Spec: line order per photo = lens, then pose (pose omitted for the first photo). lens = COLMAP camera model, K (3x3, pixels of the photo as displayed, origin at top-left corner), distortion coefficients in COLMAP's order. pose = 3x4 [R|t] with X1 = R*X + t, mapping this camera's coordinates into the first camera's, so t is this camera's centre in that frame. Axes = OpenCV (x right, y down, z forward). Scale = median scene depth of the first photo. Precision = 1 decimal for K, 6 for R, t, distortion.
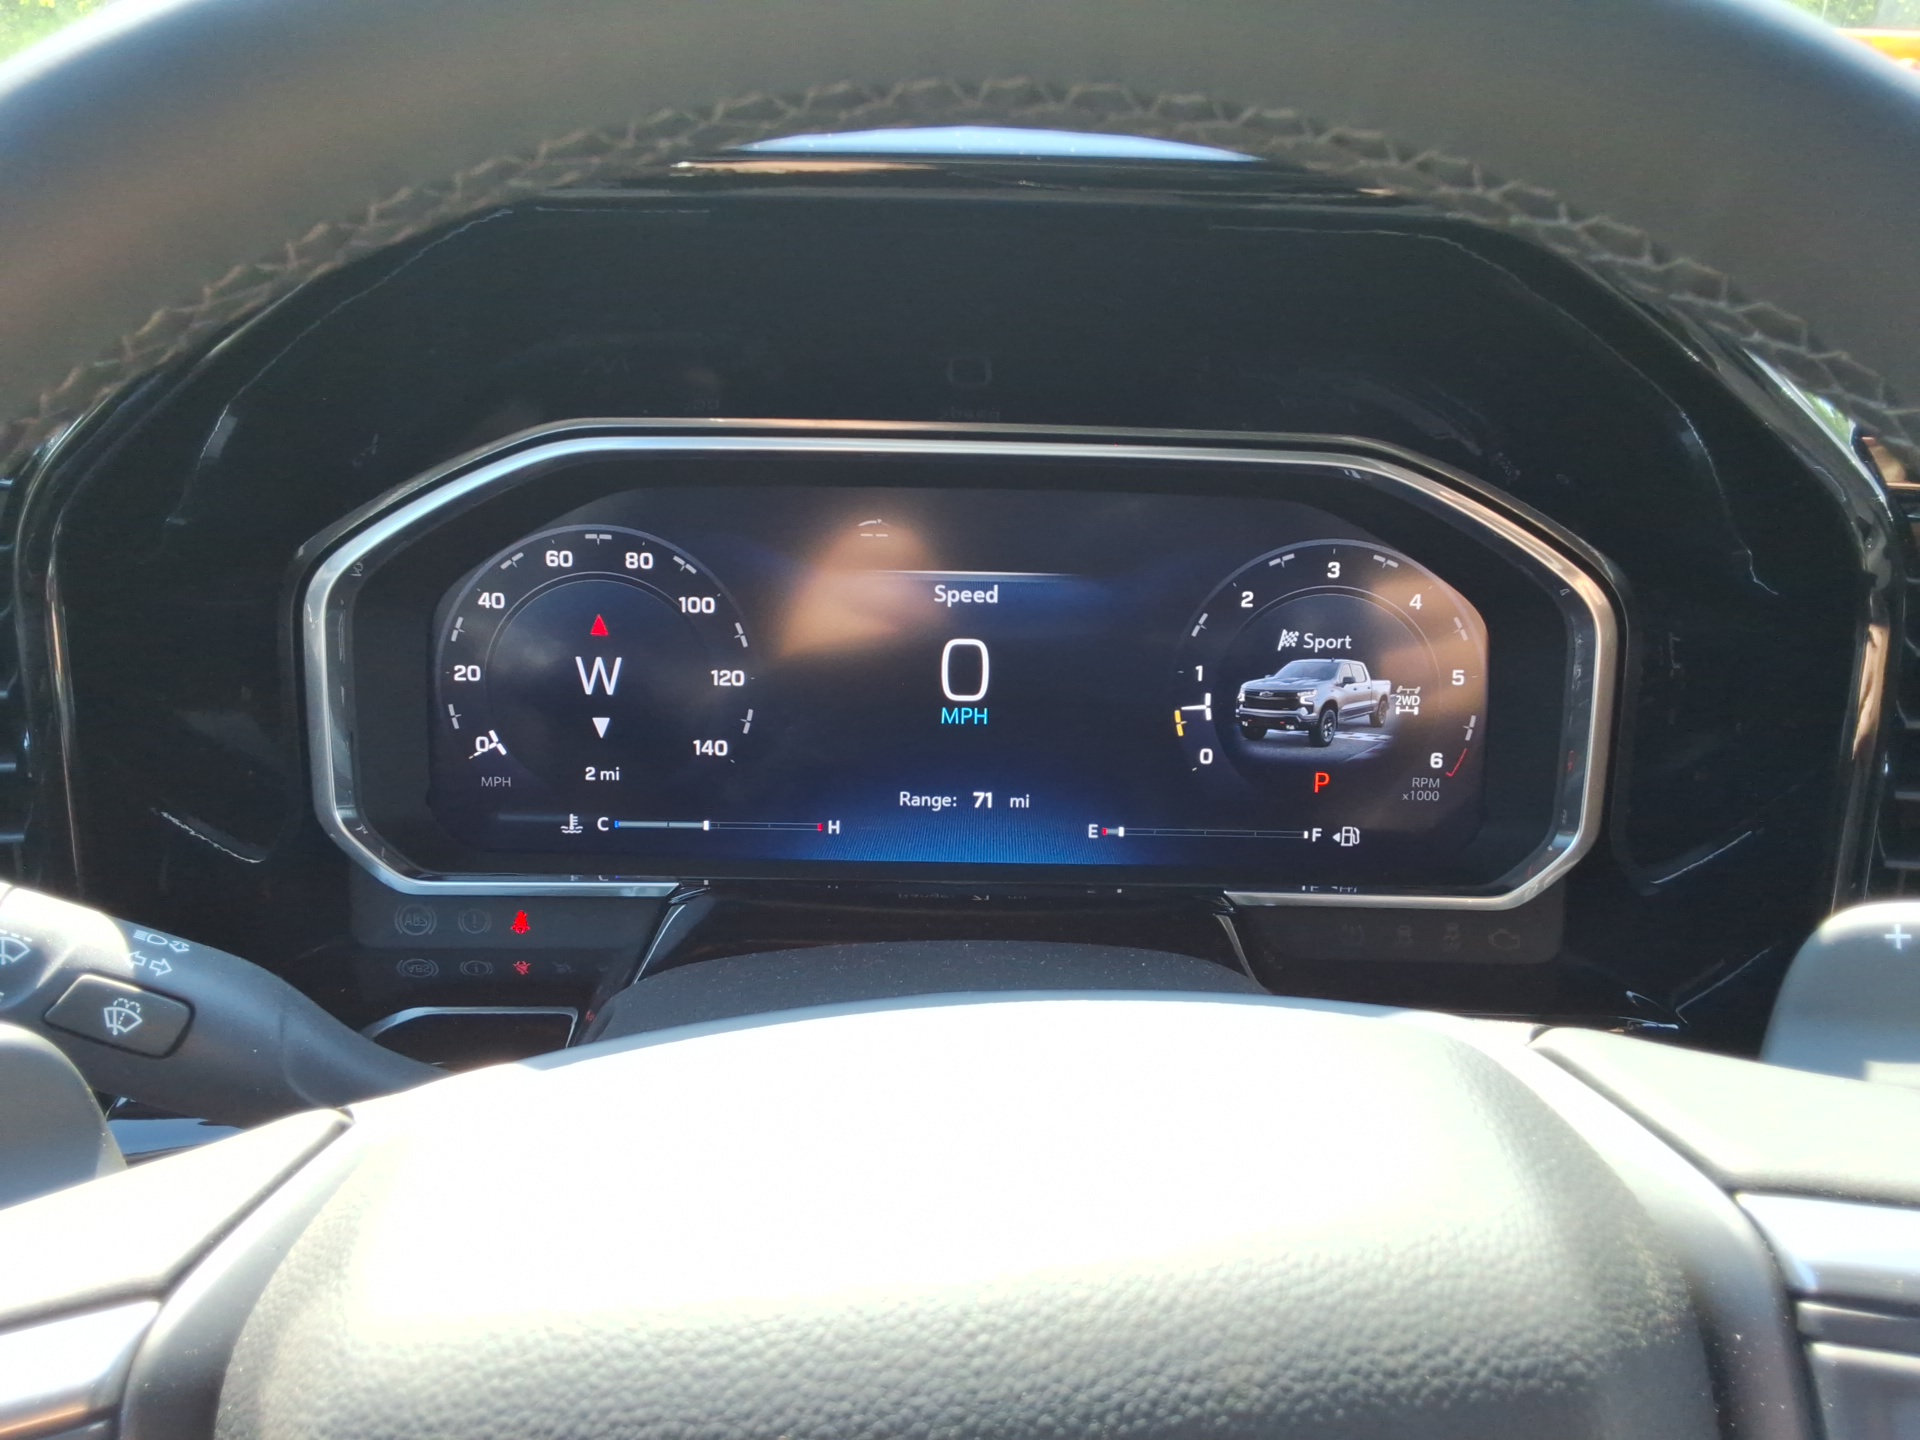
lens RADIAL K [[1544.3, 0, 975.6], [0, 1544.3, 711.0], [0, 0, 1]] dist [0.099961, -0.149992]
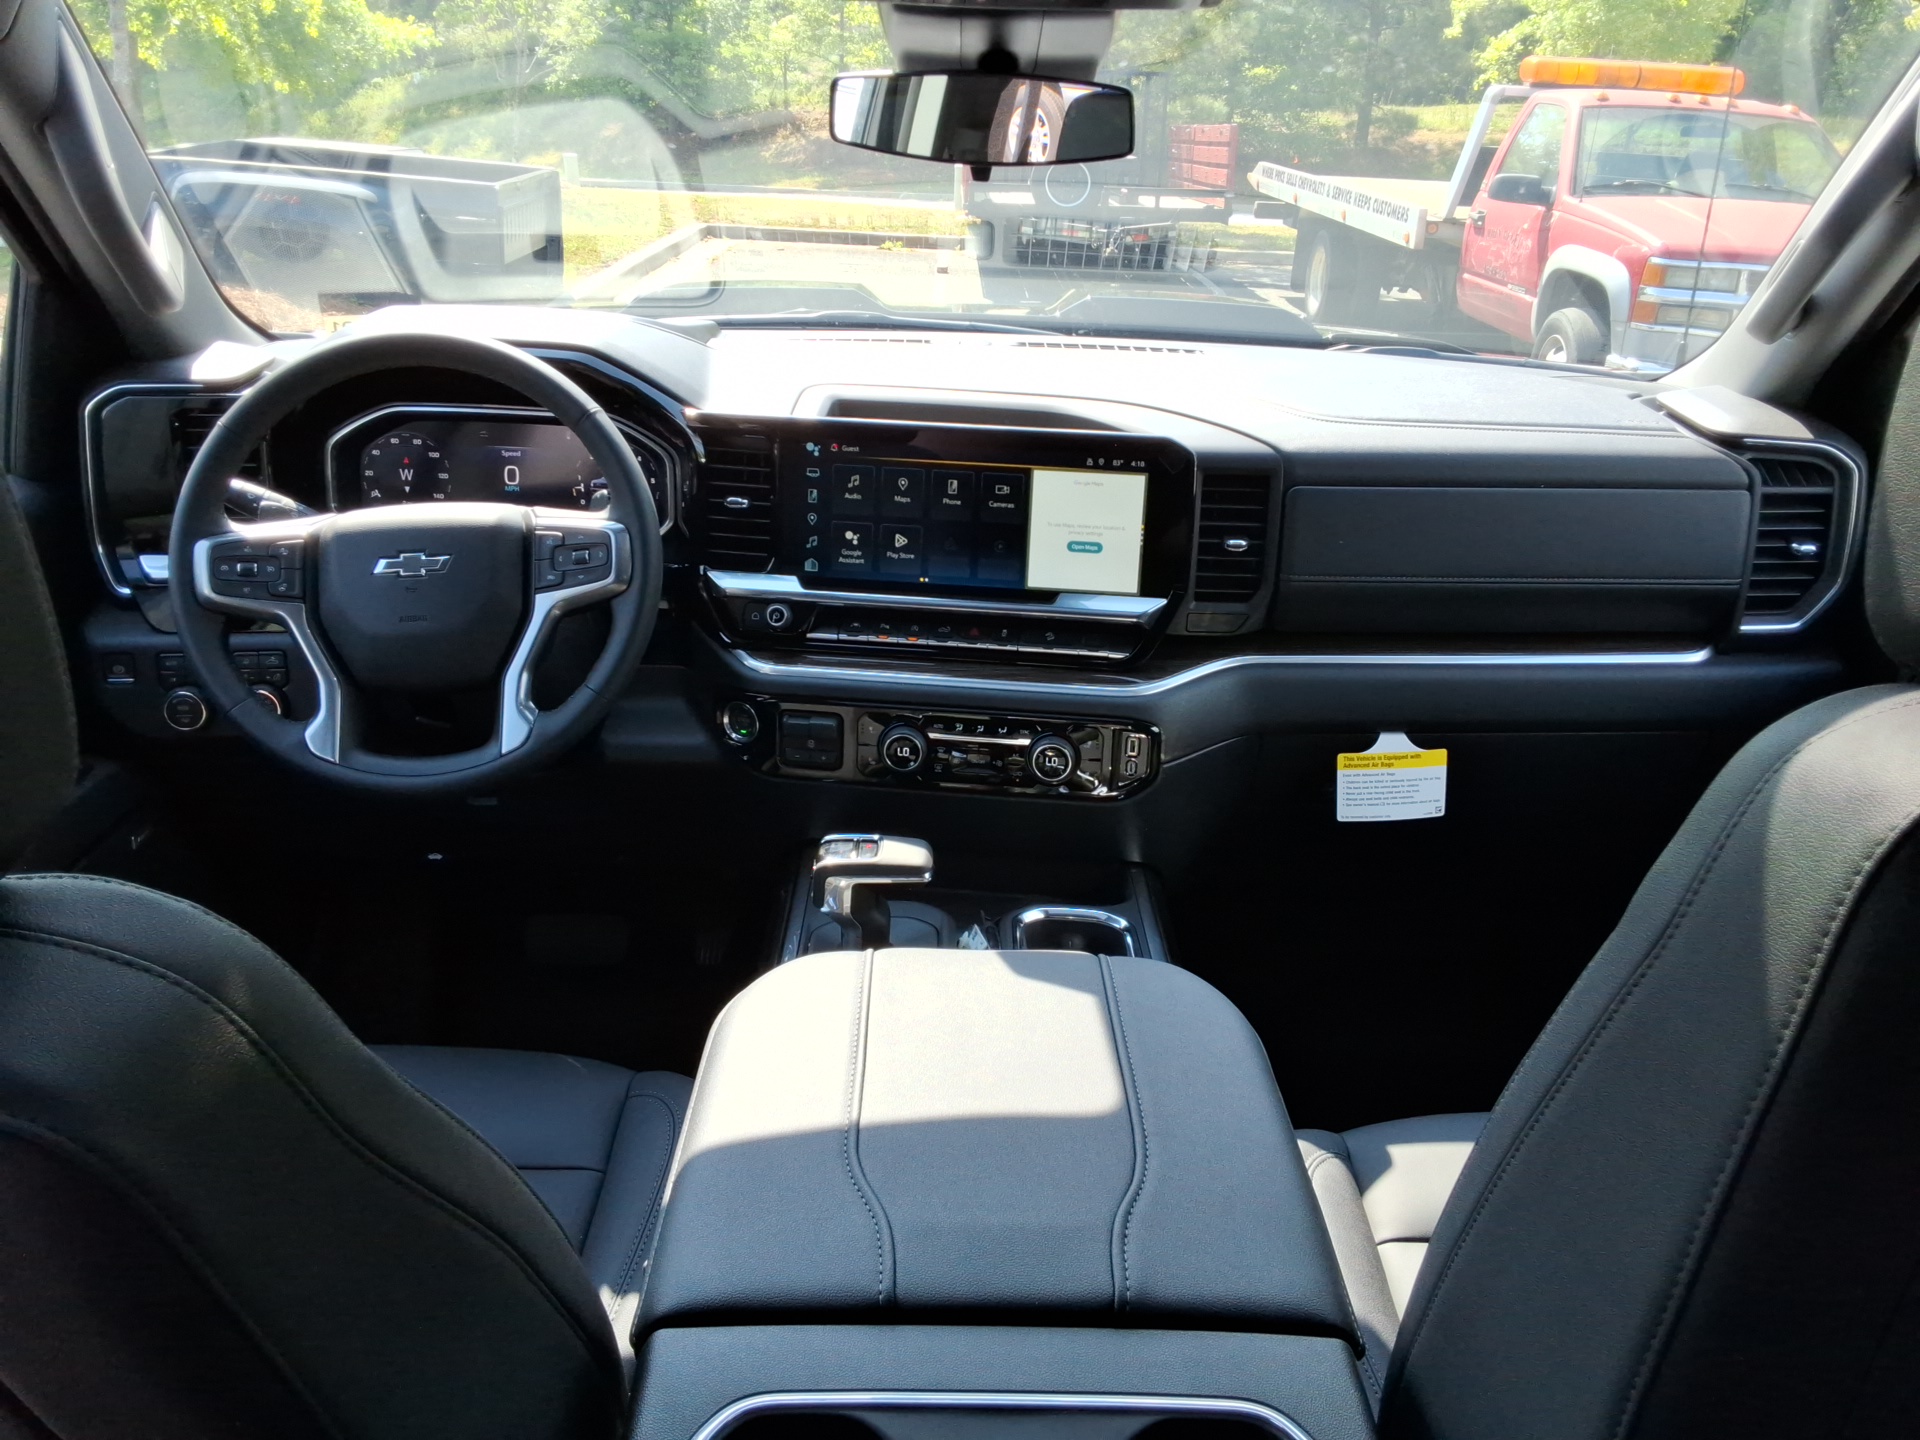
lens RADIAL K [[1544.3, 0, 975.1], [0, 1544.3, 730.6], [0, 0, 1]] dist [0.099961, -0.149992]
pose [[0.999847, 0.012830, 0.011881, 1.017538], [-0.013158, 0.999523, 0.027924, 0.443630], [-0.011517, -0.028076, 0.999539, -2.590430]]
